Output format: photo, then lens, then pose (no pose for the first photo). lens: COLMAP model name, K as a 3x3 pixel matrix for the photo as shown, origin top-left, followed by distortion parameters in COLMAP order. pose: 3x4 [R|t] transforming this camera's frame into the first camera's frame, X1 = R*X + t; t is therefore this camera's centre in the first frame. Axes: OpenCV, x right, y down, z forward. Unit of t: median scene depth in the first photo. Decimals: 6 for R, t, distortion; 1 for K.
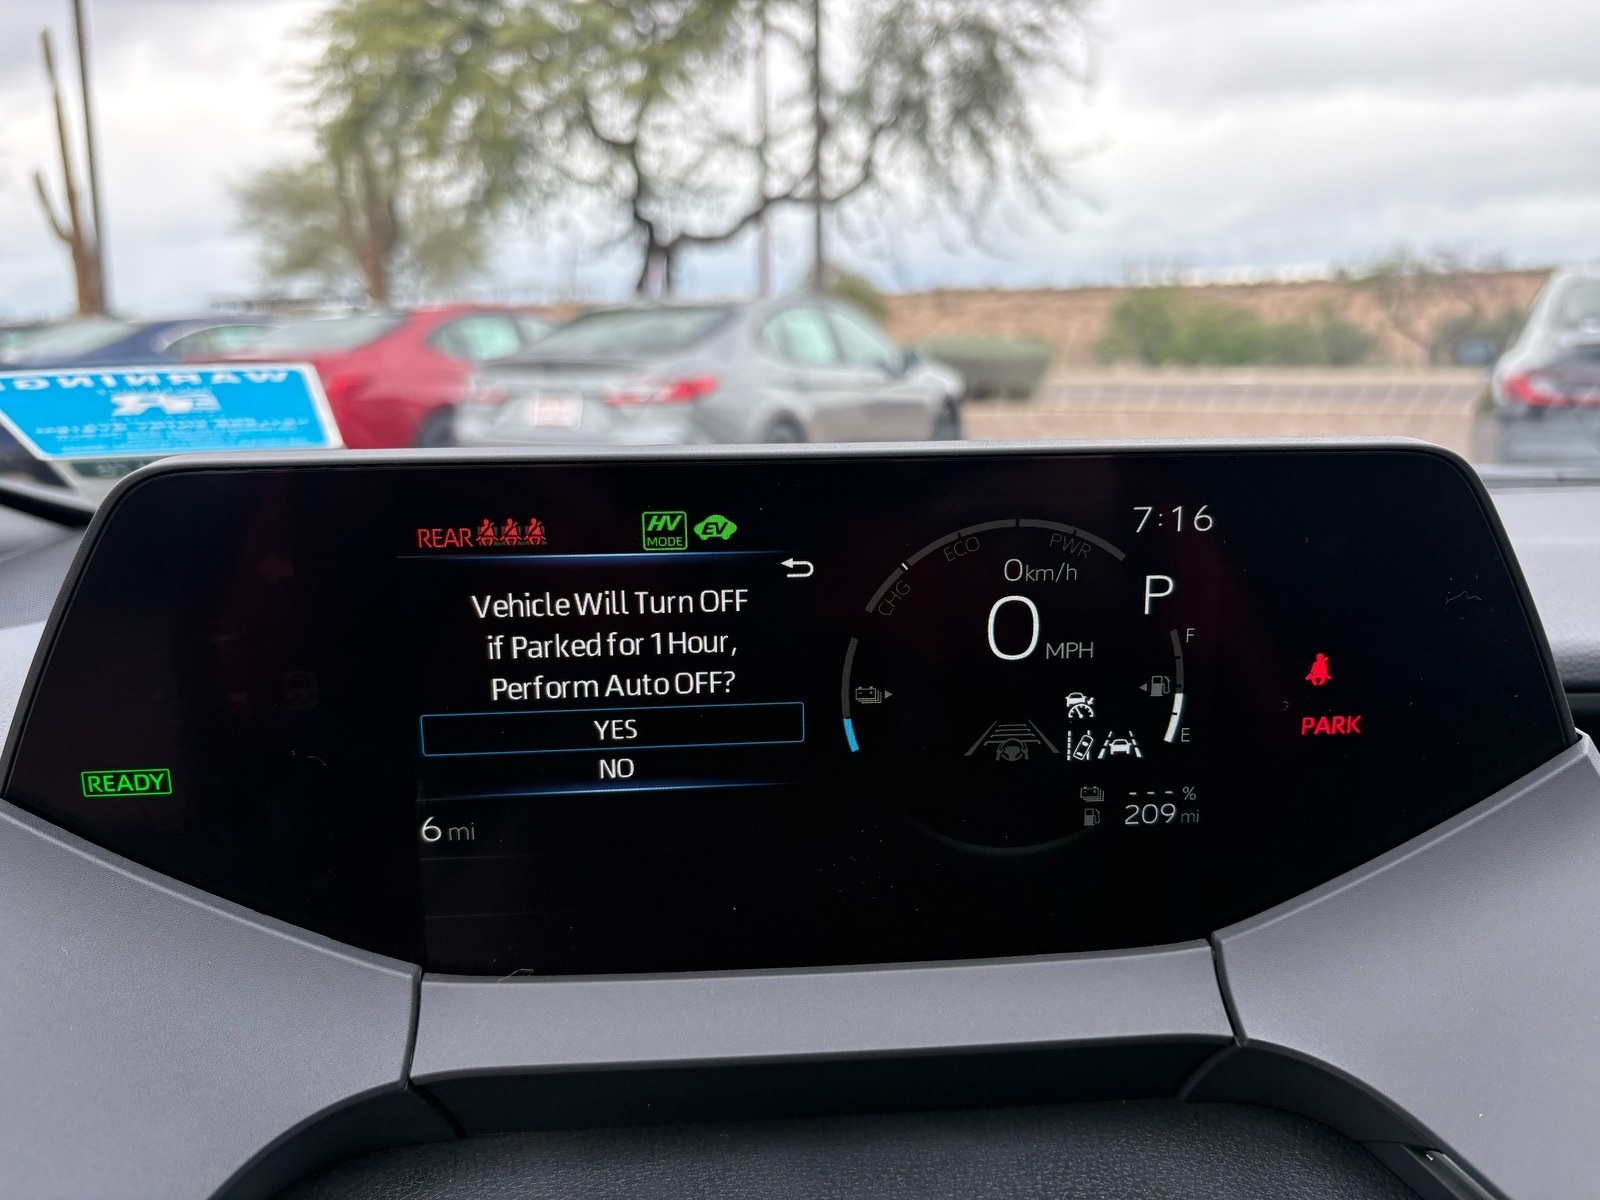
lens RADIAL K [[1205.4, 0, 800.0], [0, 1205.4, 600.0], [0, 0, 1]] dist [0.029363, -0.061334]
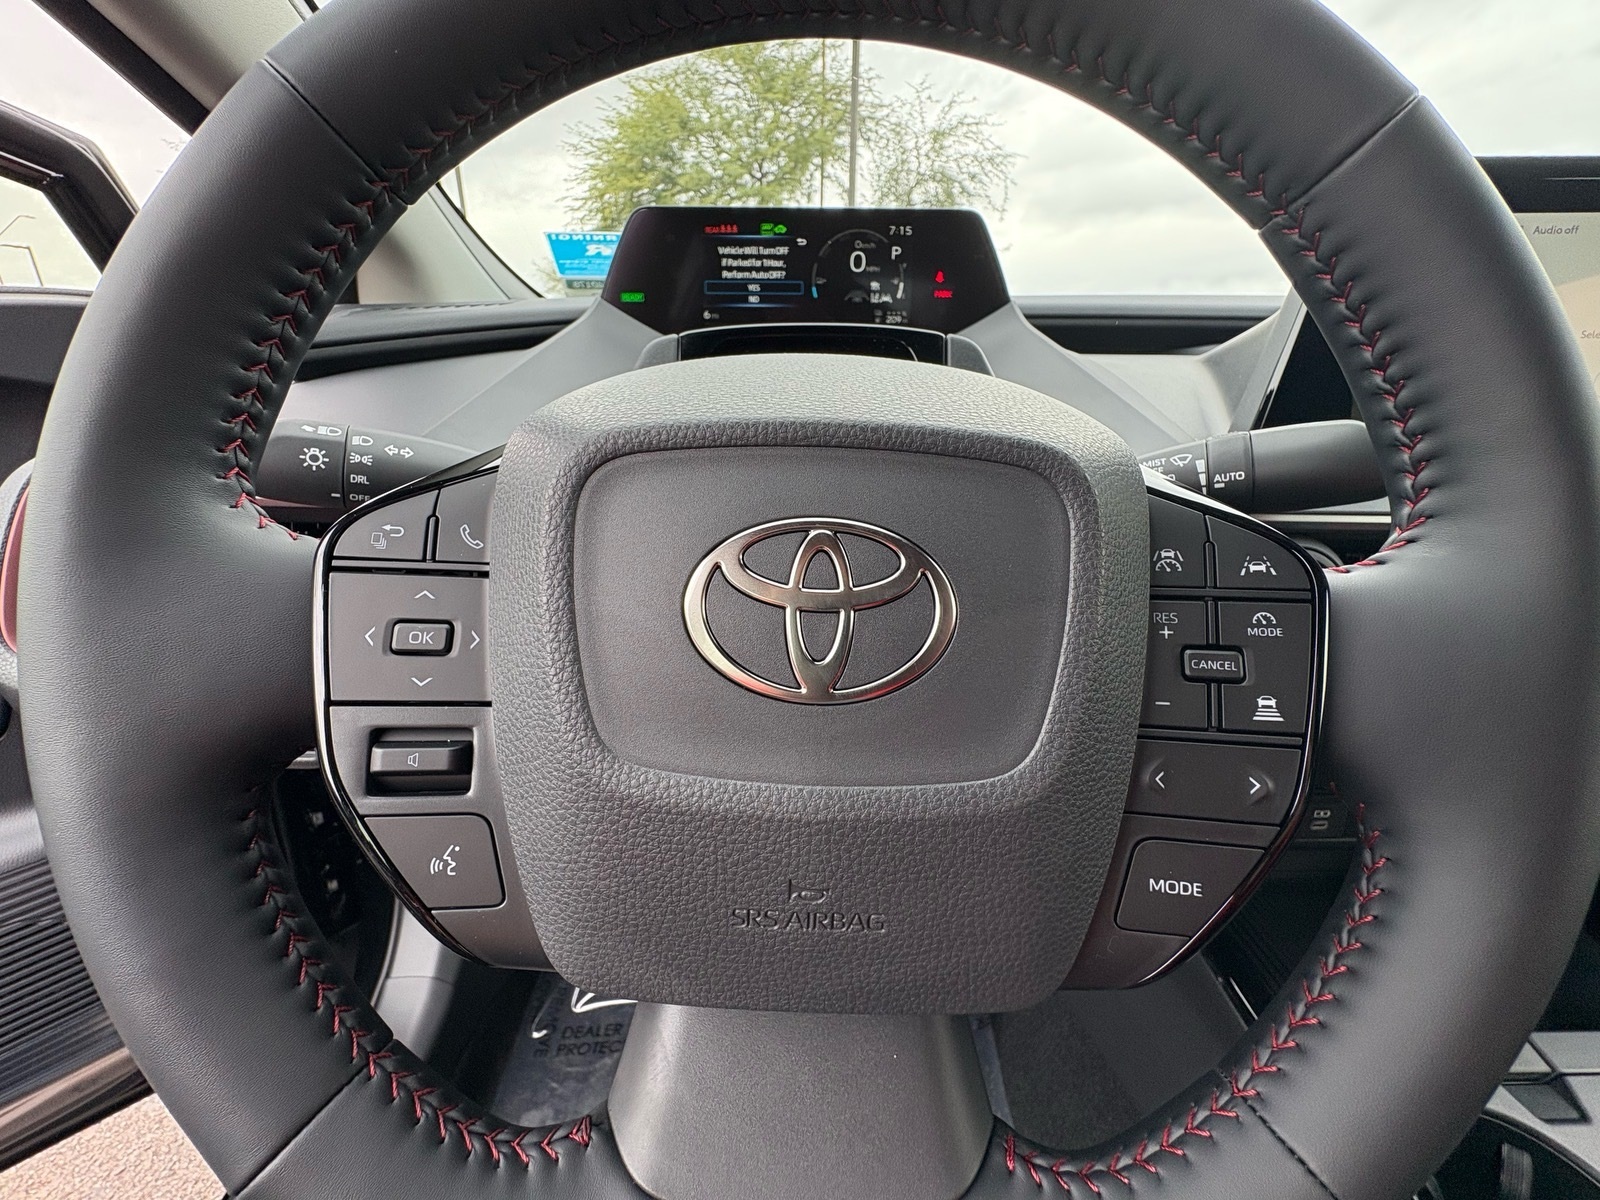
lens RADIAL K [[642.4, 0, 800.0], [0, 642.4, 600.0], [0, 0, 1]] dist [0.000276, 0.000371]
pose [[0.998111, 0.034207, -0.051025, 0.135978], [-0.027118, 0.990654, 0.133678, 0.827009], [0.055121, -0.132042, 0.989710, -1.178666]]
